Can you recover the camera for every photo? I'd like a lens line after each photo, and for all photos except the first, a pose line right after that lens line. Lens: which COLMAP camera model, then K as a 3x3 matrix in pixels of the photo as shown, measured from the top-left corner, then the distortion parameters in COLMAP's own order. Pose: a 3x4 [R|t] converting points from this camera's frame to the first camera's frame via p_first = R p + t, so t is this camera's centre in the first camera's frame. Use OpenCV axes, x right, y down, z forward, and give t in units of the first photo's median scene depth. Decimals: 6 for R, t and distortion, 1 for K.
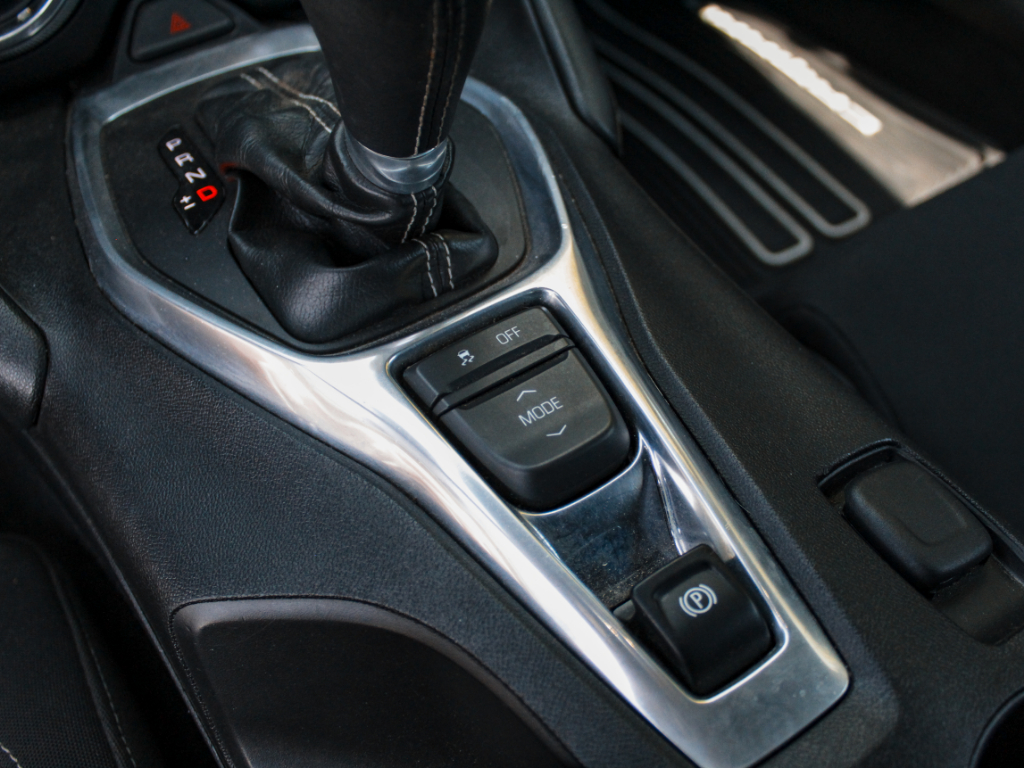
lens RADIAL K [[1063.9, 0, 512.0], [0, 1063.9, 384.0], [0, 0, 1]] dist [-0.152403, 0.095044]
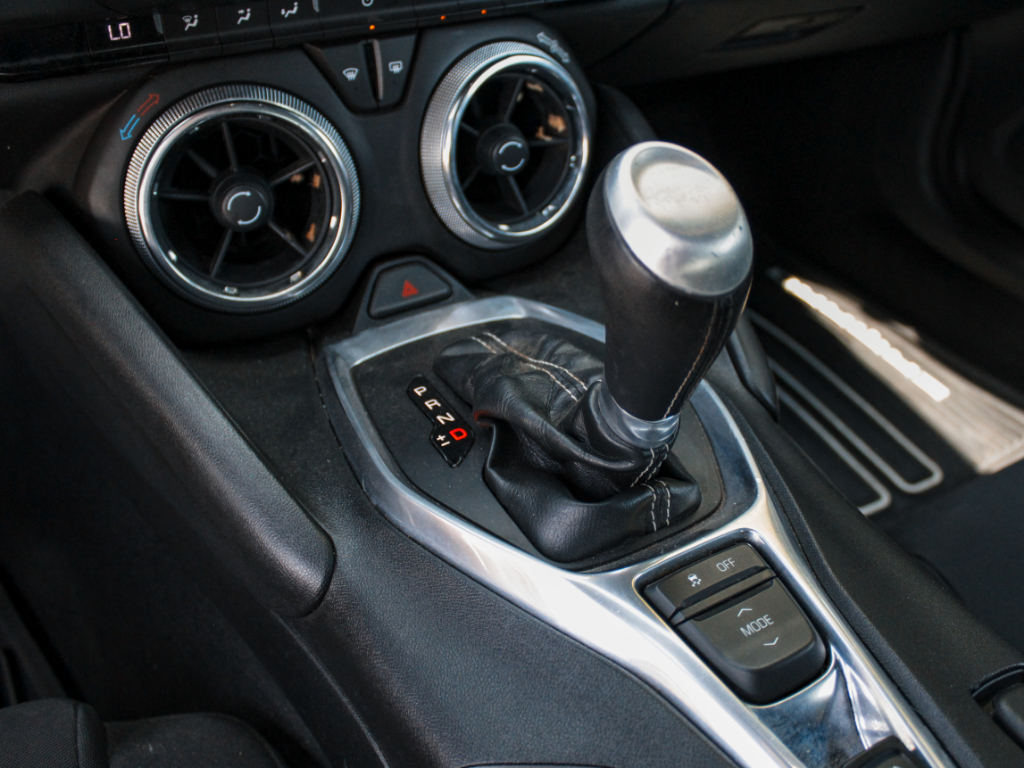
lens RADIAL K [[1063.9, 0, 512.0], [0, 1063.9, 384.0], [0, 0, 1]] dist [-0.152403, 0.095044]
pose [[0.997629, 0.057113, -0.038411, -0.201633], [-0.064183, 0.973499, -0.219502, 0.033030], [0.024857, 0.221446, 0.974856, -0.249262]]
